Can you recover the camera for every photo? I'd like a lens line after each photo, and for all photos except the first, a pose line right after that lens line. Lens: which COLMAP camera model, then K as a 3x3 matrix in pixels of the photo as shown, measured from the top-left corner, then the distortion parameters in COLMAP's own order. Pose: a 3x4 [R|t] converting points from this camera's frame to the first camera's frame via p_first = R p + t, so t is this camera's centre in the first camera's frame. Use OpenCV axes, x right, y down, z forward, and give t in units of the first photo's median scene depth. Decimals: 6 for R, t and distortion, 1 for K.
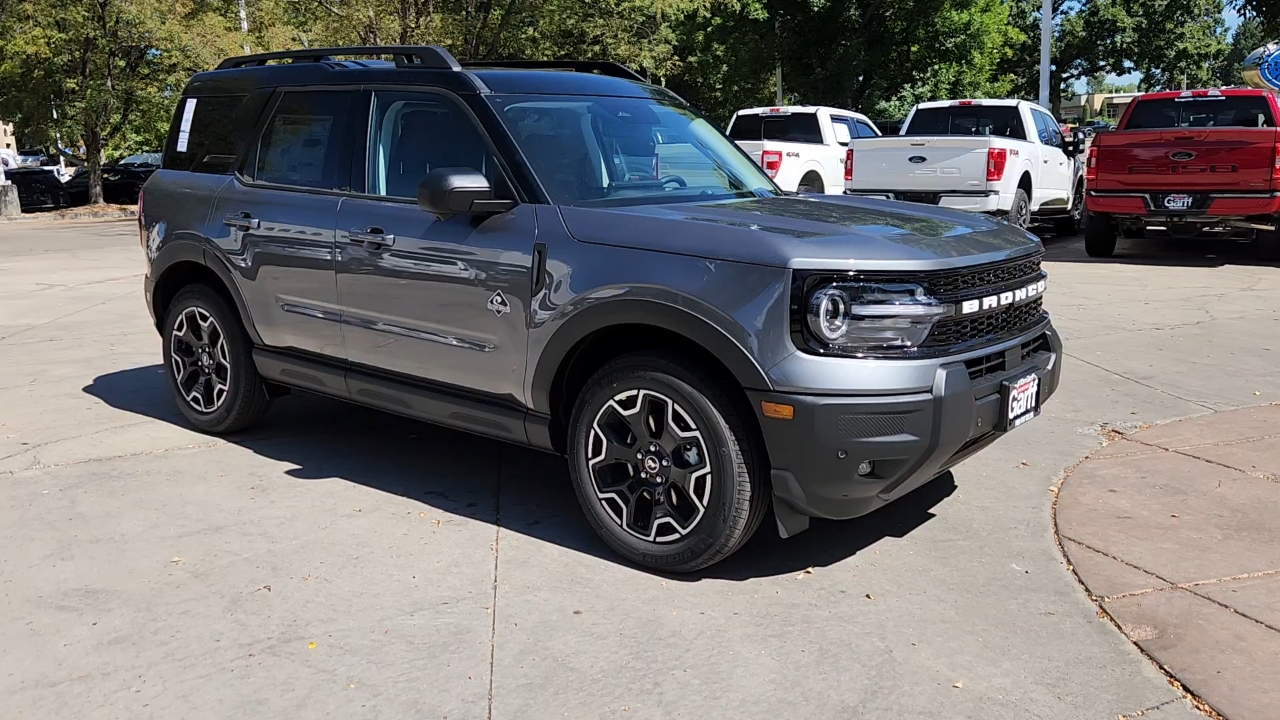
lens RADIAL K [[1090.9, 0, 624.0], [0, 1090.9, 341.5], [0, 0, 1]] dist [0.025249, -0.010156]
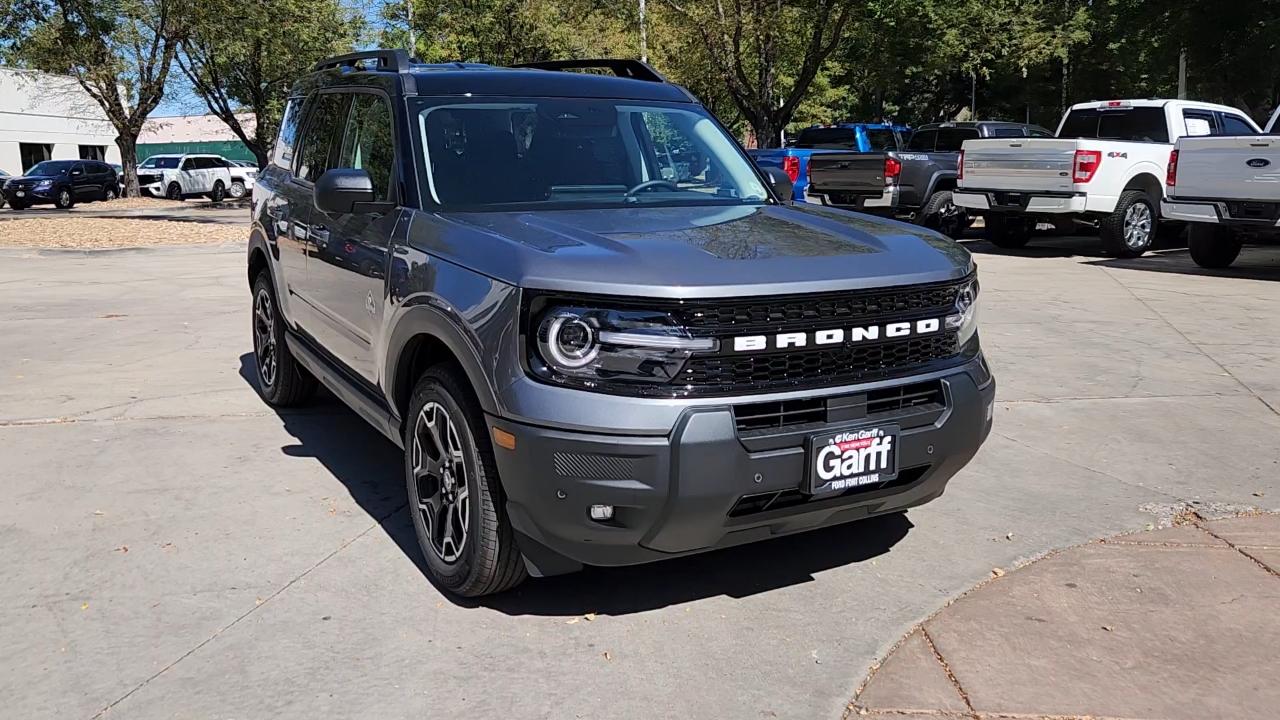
lens RADIAL K [[1090.9, 0, 622.7], [0, 1090.9, 342.1], [0, 0, 1]] dist [0.025249, -0.010156]
pose [[0.927090, 0.077155, -0.366812, 0.476741], [-0.074848, 0.996984, 0.020534, -0.038135], [0.367290, 0.008419, 0.930069, 0.144721]]
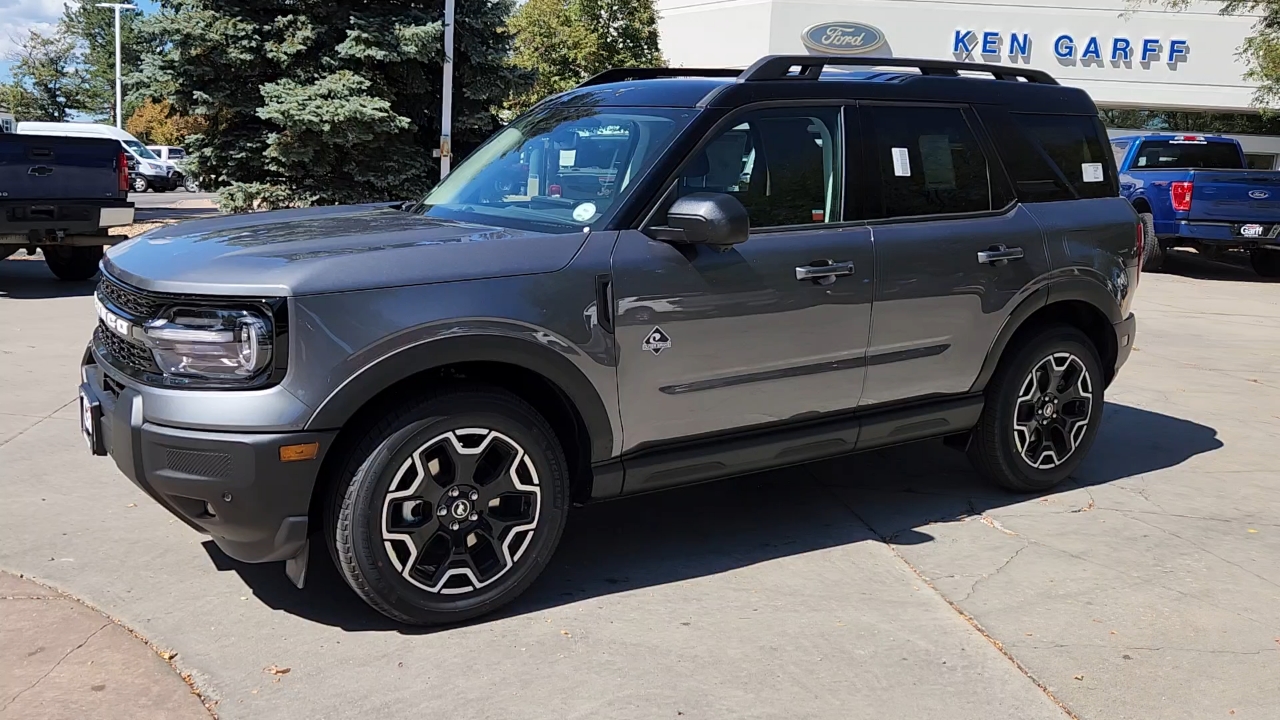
lens RADIAL K [[1090.9, 0, 639.6], [0, 1090.9, 350.6], [0, 0, 1]] dist [0.025249, -0.010156]
pose [[-0.325090, 0.169473, -0.930374, 1.035082], [-0.189344, 0.952226, 0.239613, -0.308541], [0.926534, 0.254057, -0.277471, 1.615777]]
